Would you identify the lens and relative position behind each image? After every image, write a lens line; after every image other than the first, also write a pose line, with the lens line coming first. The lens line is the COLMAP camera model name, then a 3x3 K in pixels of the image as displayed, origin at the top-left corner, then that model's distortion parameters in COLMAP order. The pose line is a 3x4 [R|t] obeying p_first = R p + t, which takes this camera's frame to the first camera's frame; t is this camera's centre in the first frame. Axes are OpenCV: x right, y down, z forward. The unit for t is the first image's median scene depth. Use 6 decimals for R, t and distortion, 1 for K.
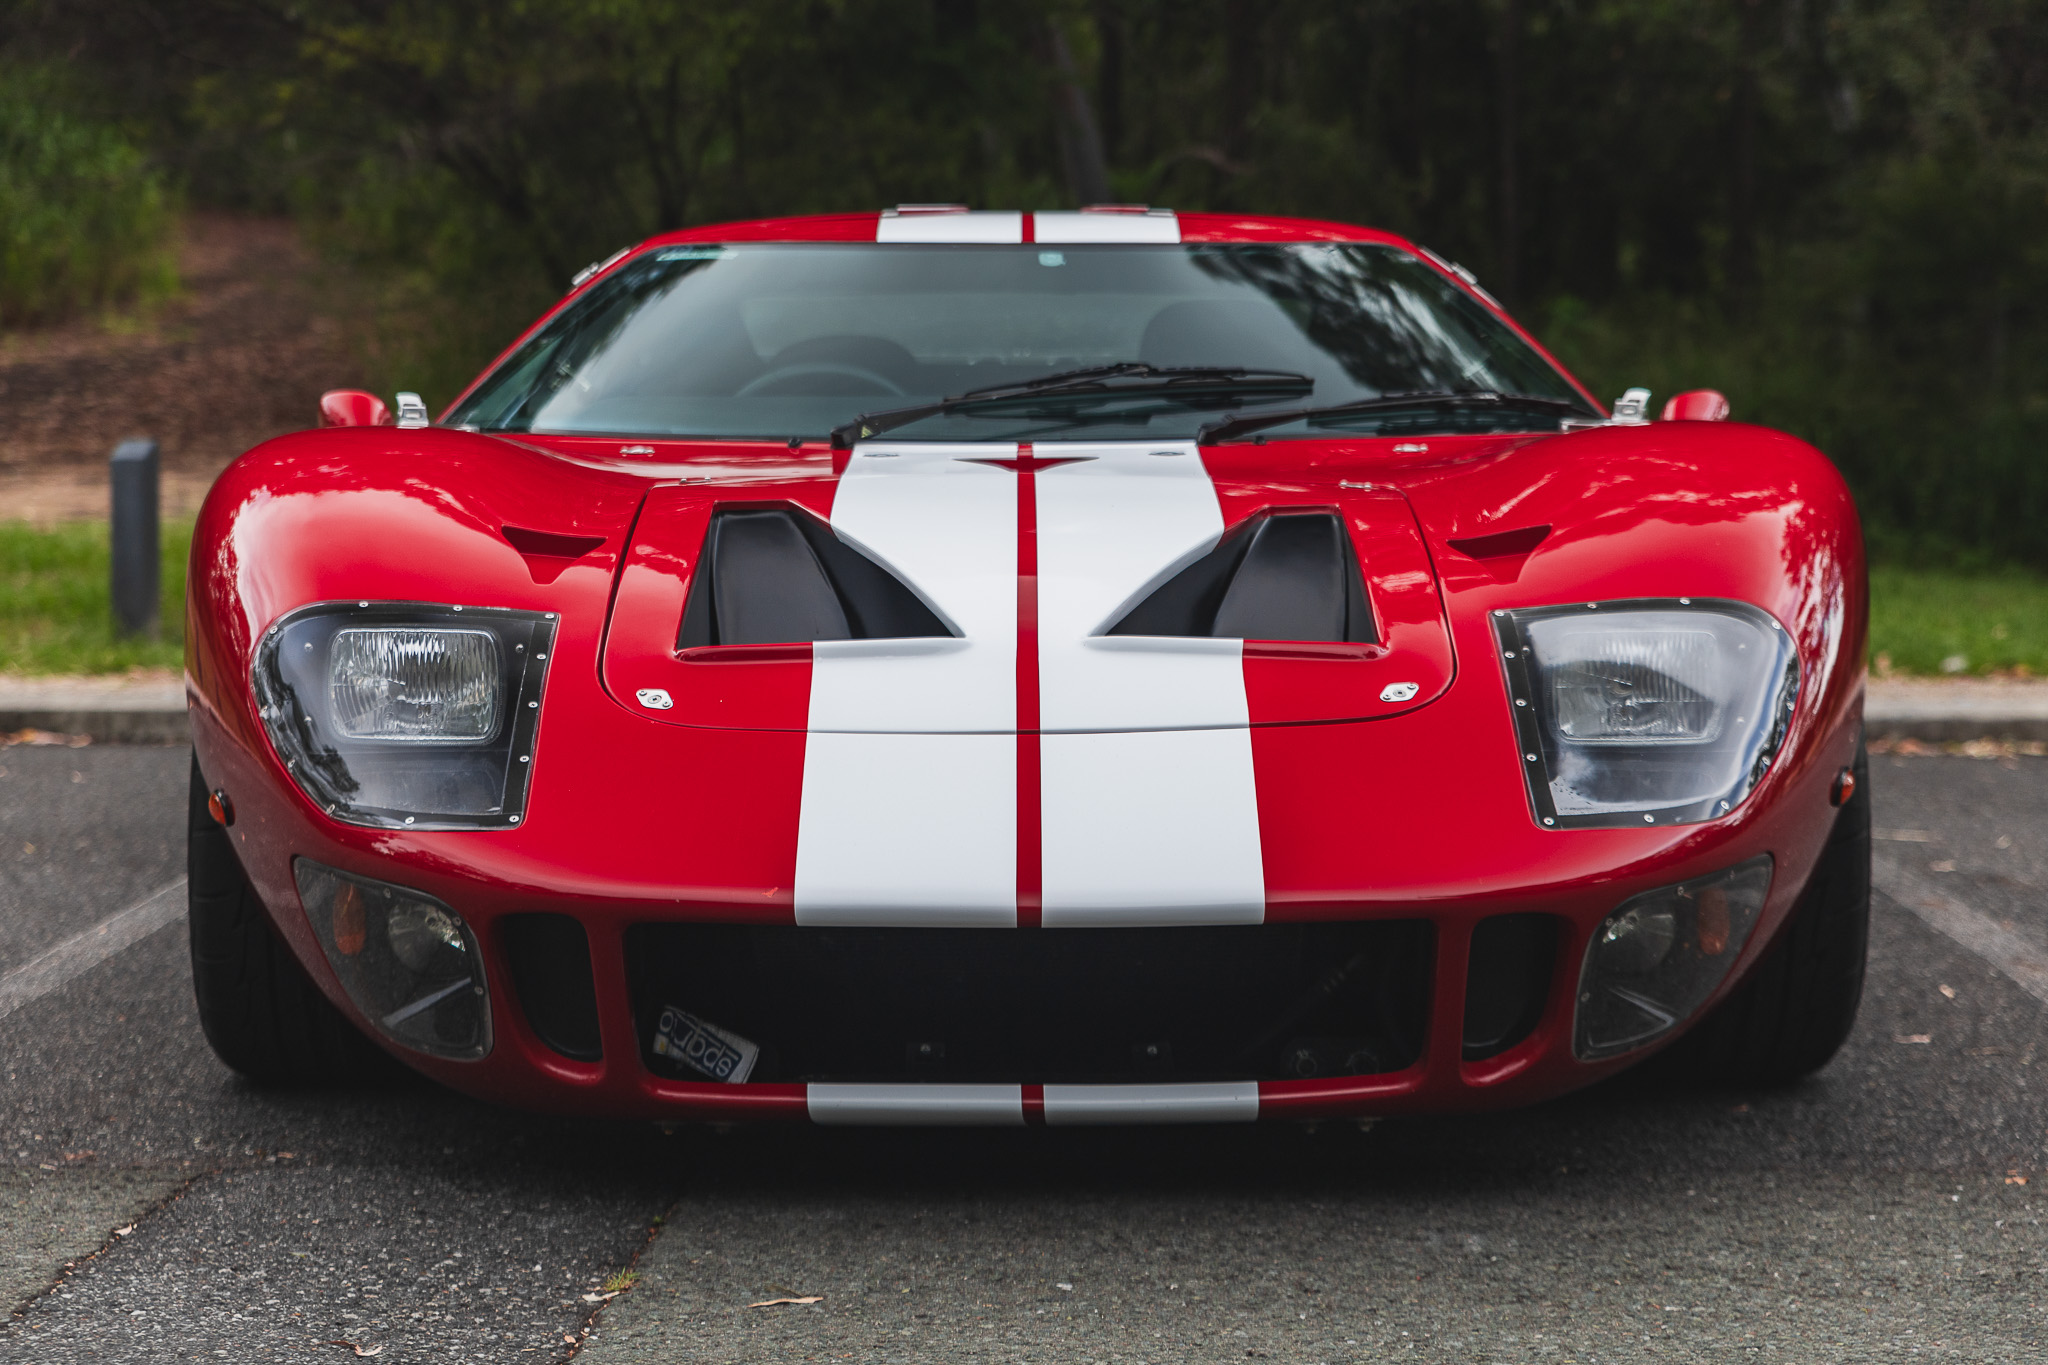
lens RADIAL K [[4014.2, 0, 1012.5], [0, 4014.2, 676.2], [0, 0, 1]] dist [-0.016742, 0.000000]
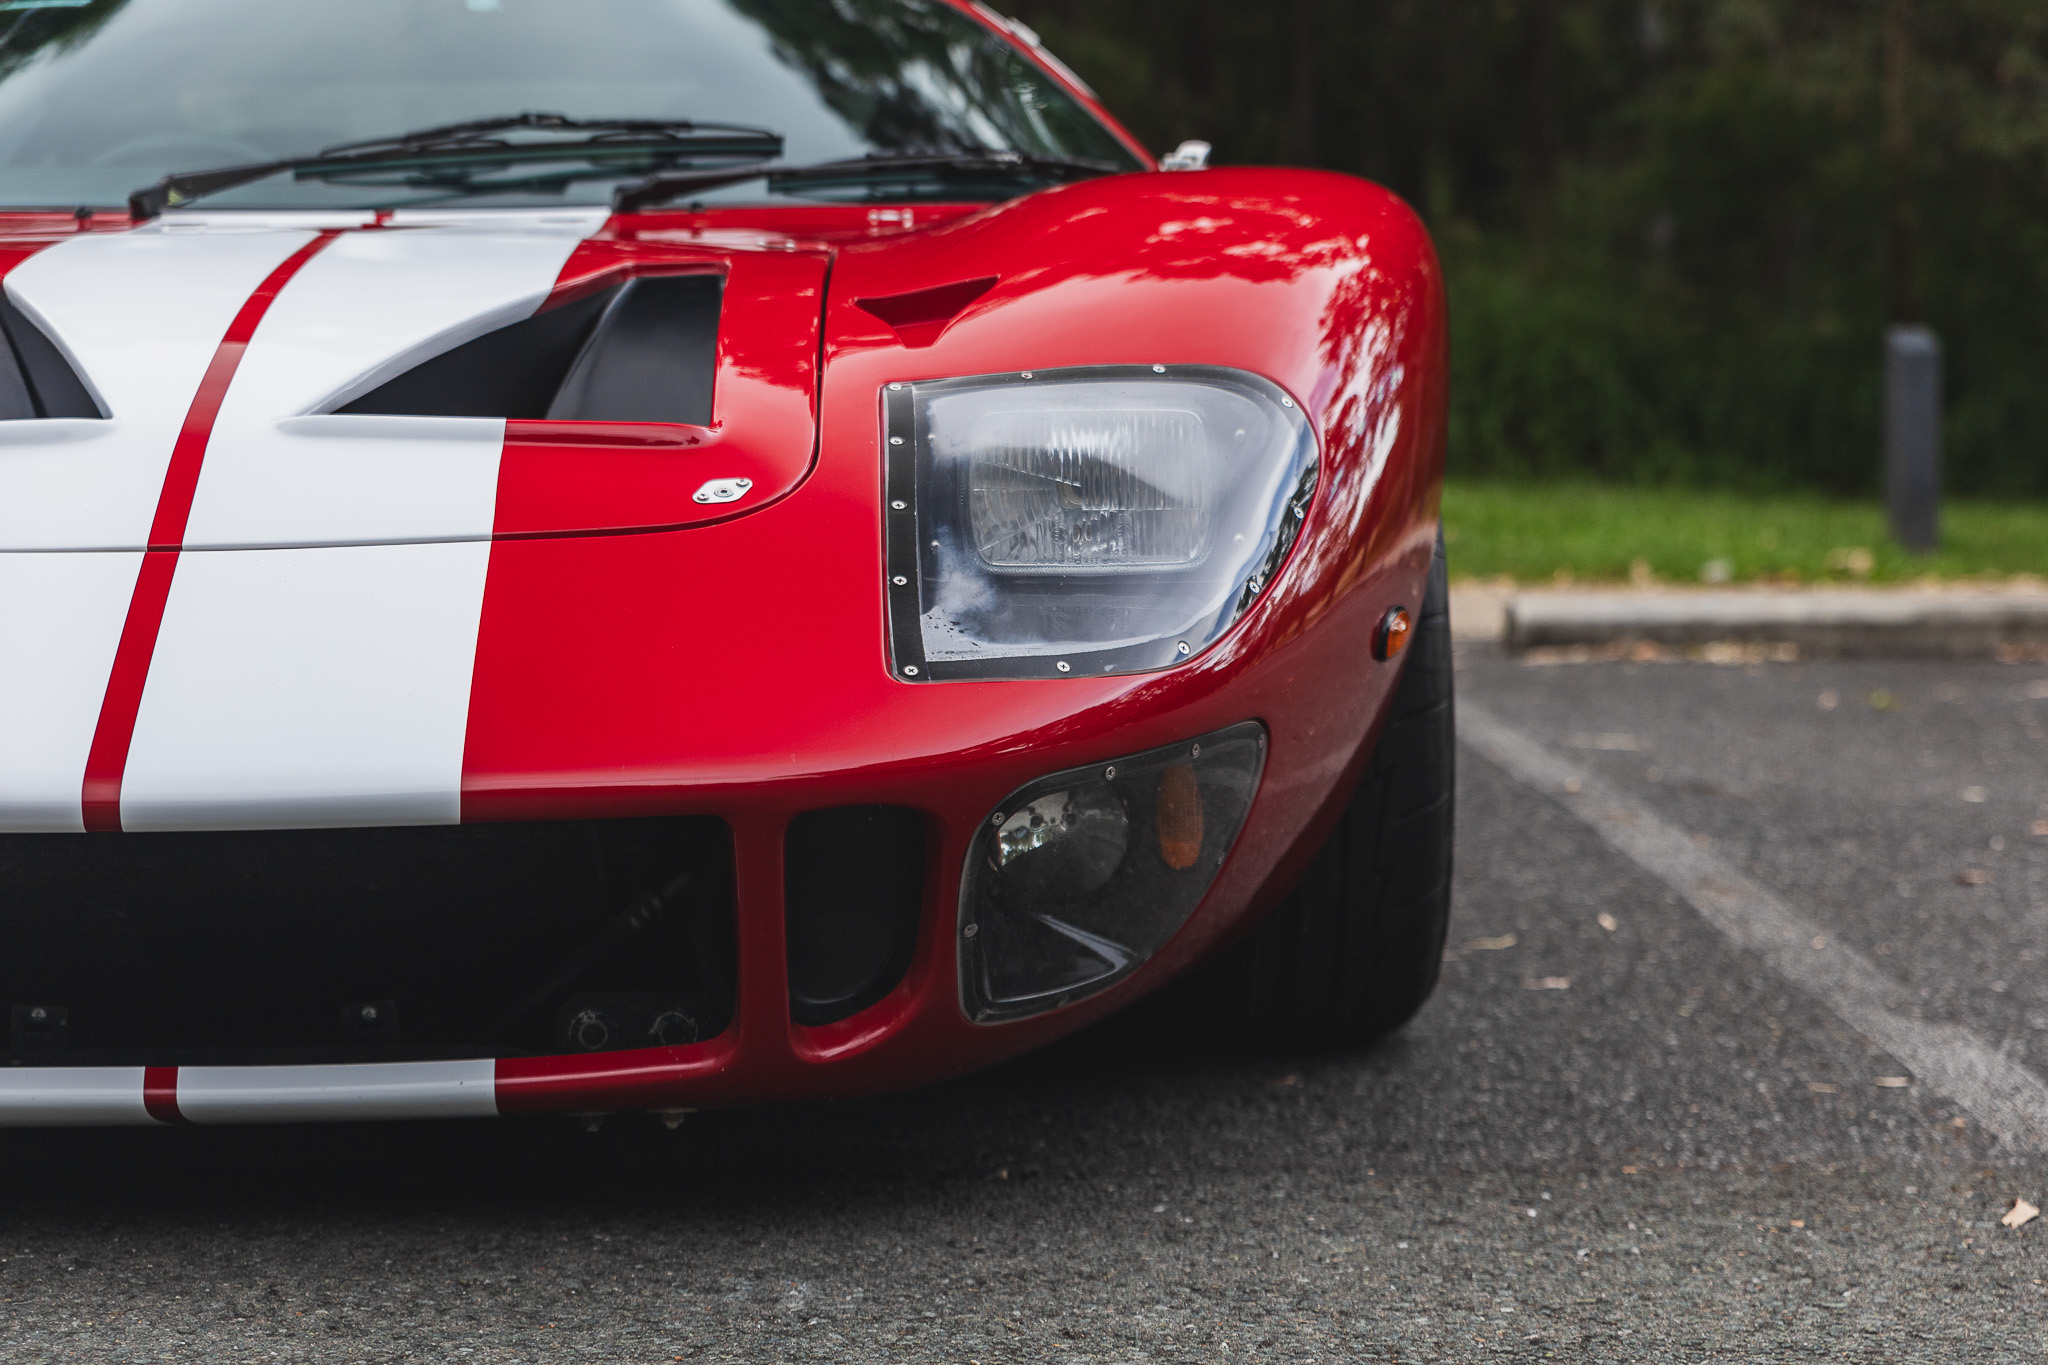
lens RADIAL K [[4014.2, 0, 1042.7], [0, 4014.2, 632.5], [0, 0, 1]] dist [-0.016742, 0.000000]
pose [[0.998755, -0.006193, 0.049499, 0.116303], [0.006096, 0.999979, 0.002116, 0.027066], [-0.049511, -0.001812, 0.998772, 0.306441]]
